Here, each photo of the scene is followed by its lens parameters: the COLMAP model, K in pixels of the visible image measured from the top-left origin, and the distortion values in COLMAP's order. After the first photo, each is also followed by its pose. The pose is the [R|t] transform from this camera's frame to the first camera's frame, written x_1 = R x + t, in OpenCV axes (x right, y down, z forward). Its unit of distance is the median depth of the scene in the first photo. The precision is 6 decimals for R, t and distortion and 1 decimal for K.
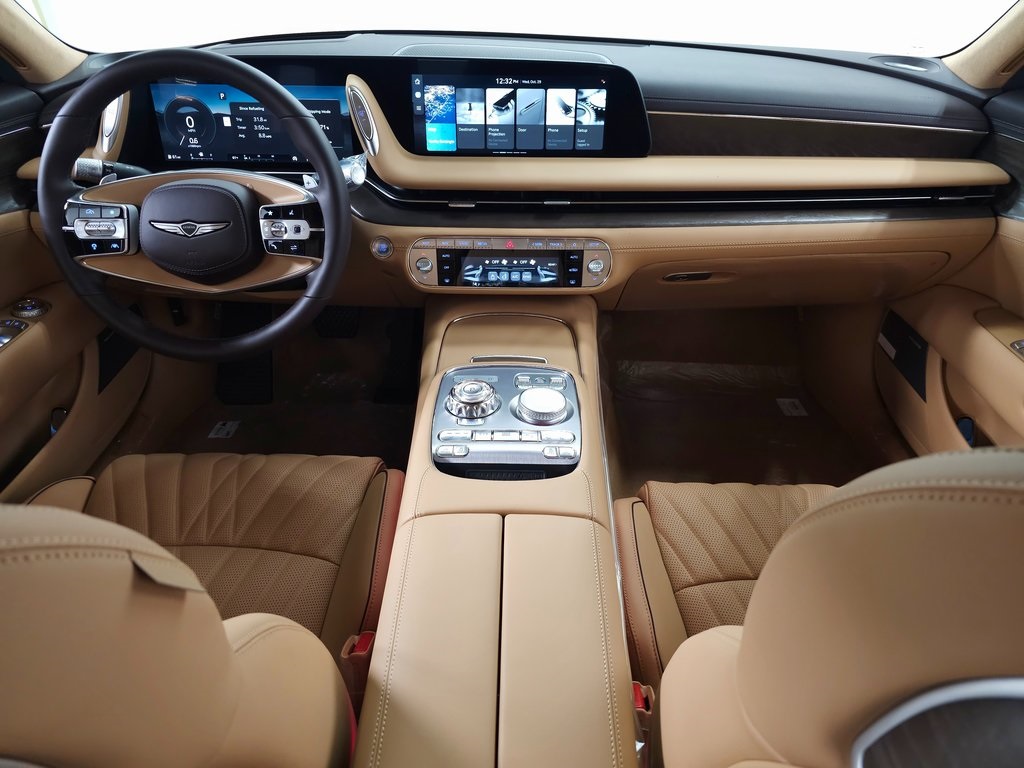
lens RADIAL K [[692.5, 0, 512.0], [0, 692.5, 384.0], [0, 0, 1]] dist [0.049943, -0.042489]
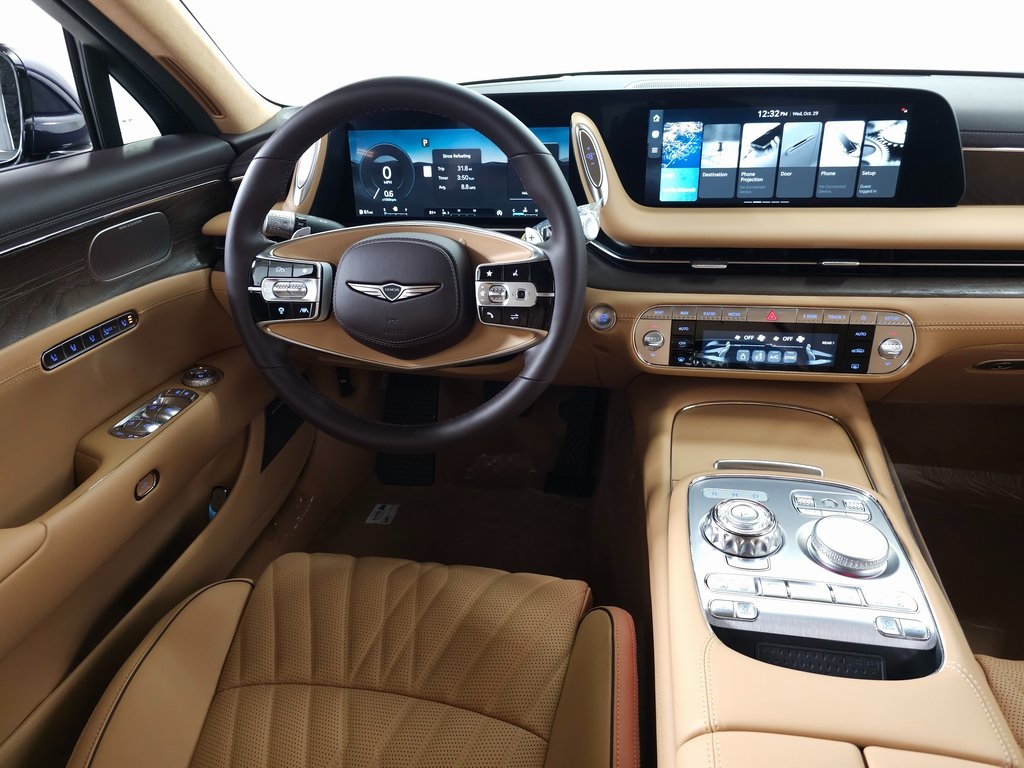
lens RADIAL K [[692.5, 0, 512.0], [0, 692.5, 384.0], [0, 0, 1]] dist [0.049943, -0.042489]
pose [[0.985078, 0.037400, -0.167998, -0.151478], [-0.052983, 0.994599, -0.089251, -0.041455], [0.163753, 0.096820, 0.981739, 0.198070]]
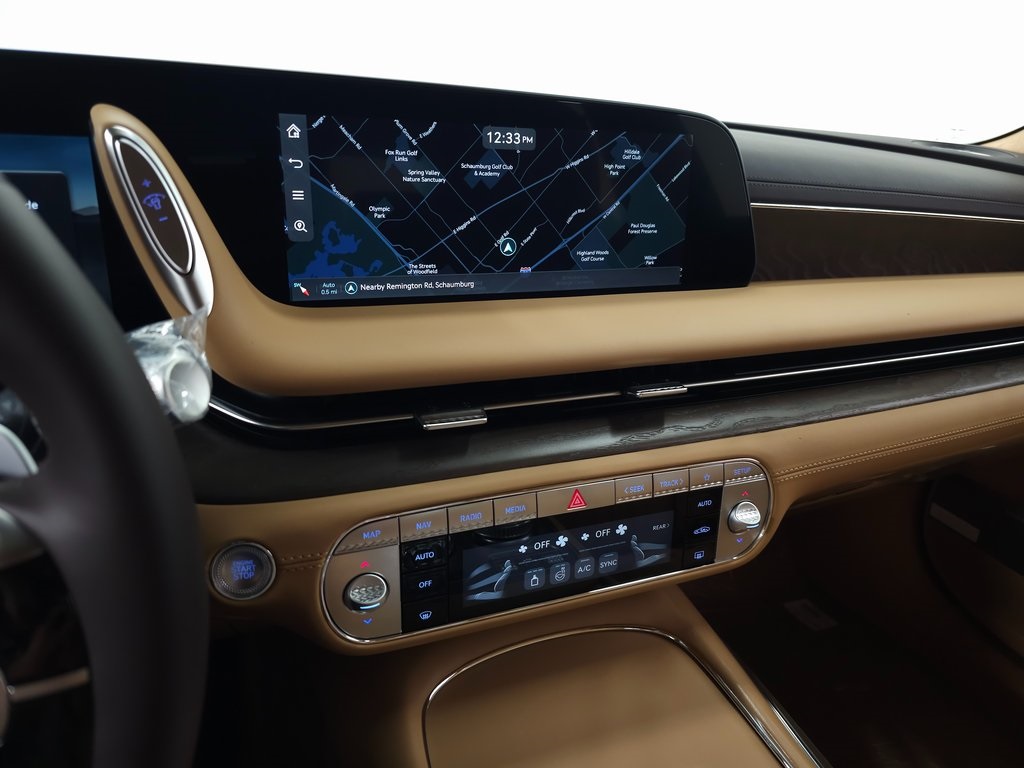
lens RADIAL K [[689.5, 0, 507.6], [0, 689.5, 386.3], [0, 0, 1]] dist [0.032150, -0.024486]
pose [[0.920604, -0.102002, 0.376939, -0.184977], [0.167179, 0.975297, -0.144383, -0.211441], [-0.352900, 0.195935, 0.914916, 0.616812]]
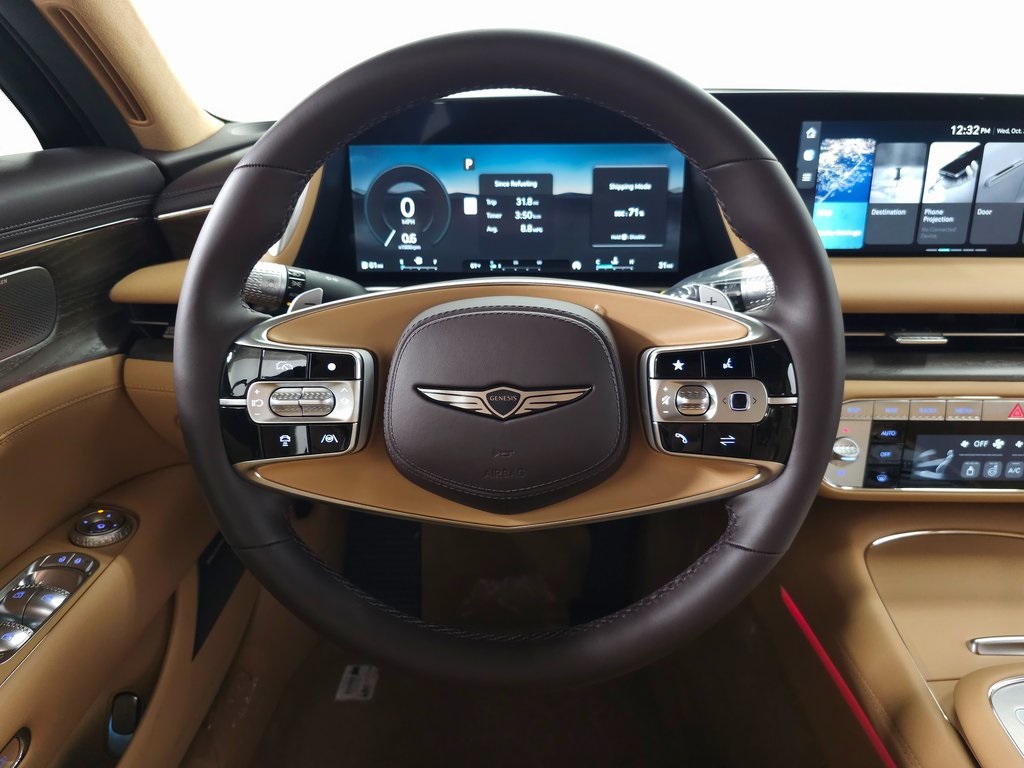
lens RADIAL K [[694.8, 0, 510.6], [0, 694.8, 375.6], [0, 0, 1]] dist [0.025664, -0.030481]
pose [[0.999805, -0.004657, -0.019202, -0.369043], [0.000986, 0.982368, -0.186954, -0.127963], [0.019734, 0.186898, 0.982181, 0.461885]]
